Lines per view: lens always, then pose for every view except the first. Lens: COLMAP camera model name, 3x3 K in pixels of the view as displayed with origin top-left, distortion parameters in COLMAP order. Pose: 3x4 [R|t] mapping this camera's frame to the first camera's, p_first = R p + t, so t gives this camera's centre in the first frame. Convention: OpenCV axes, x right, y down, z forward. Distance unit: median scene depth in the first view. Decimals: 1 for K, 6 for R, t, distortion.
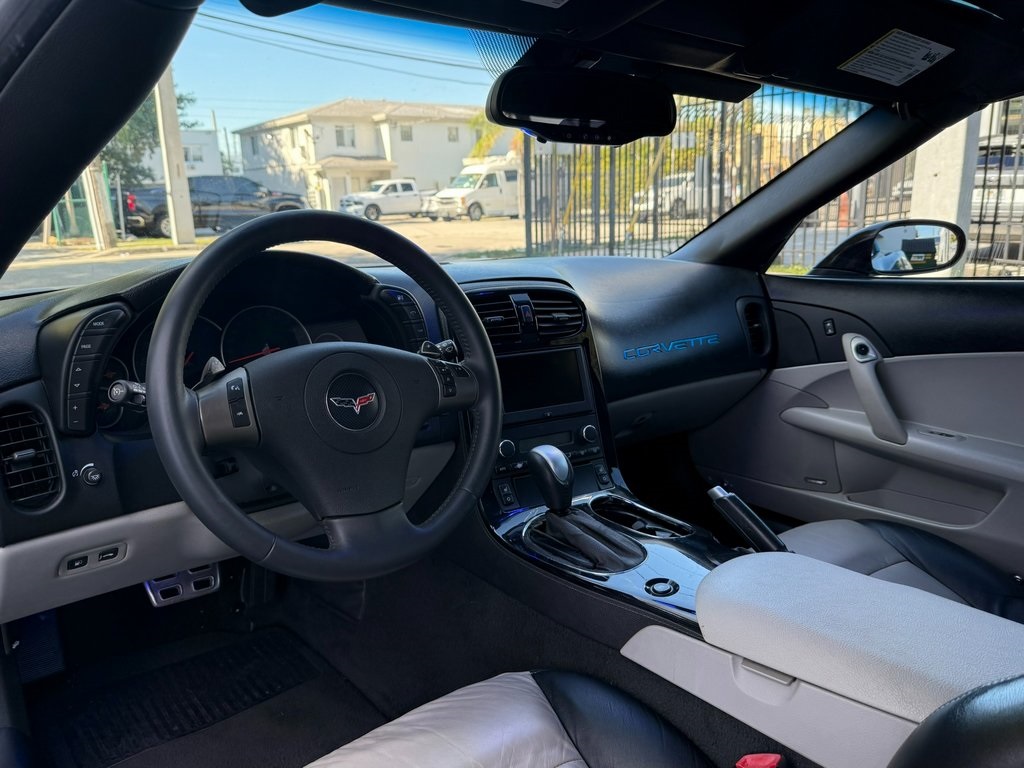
lens RADIAL K [[713.5, 0, 513.8], [0, 713.5, 388.4], [0, 0, 1]] dist [0.049507, -0.082368]
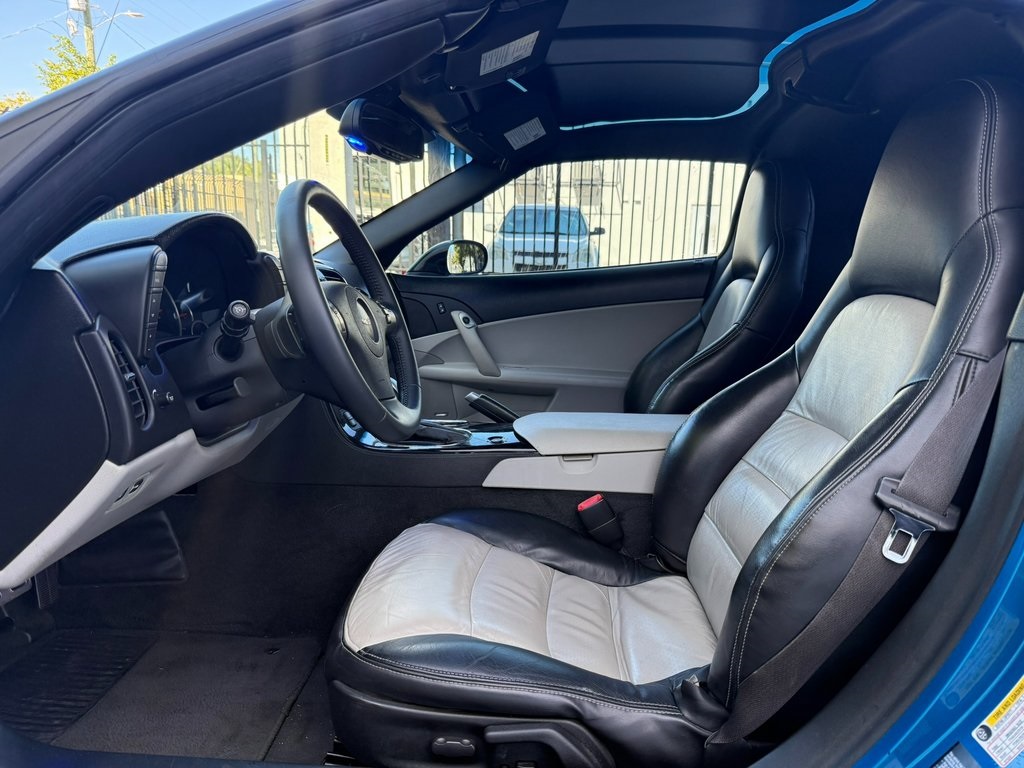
lens RADIAL K [[694.1, 0, 512.0], [0, 694.1, 384.0], [0, 0, 1]] dist [0.047431, -0.059862]
pose [[0.663582, -0.095807, 0.741943, -0.568005], [0.145030, 0.989425, -0.001949, 0.098152], [-0.733911, 0.108897, 0.670460, -0.055681]]
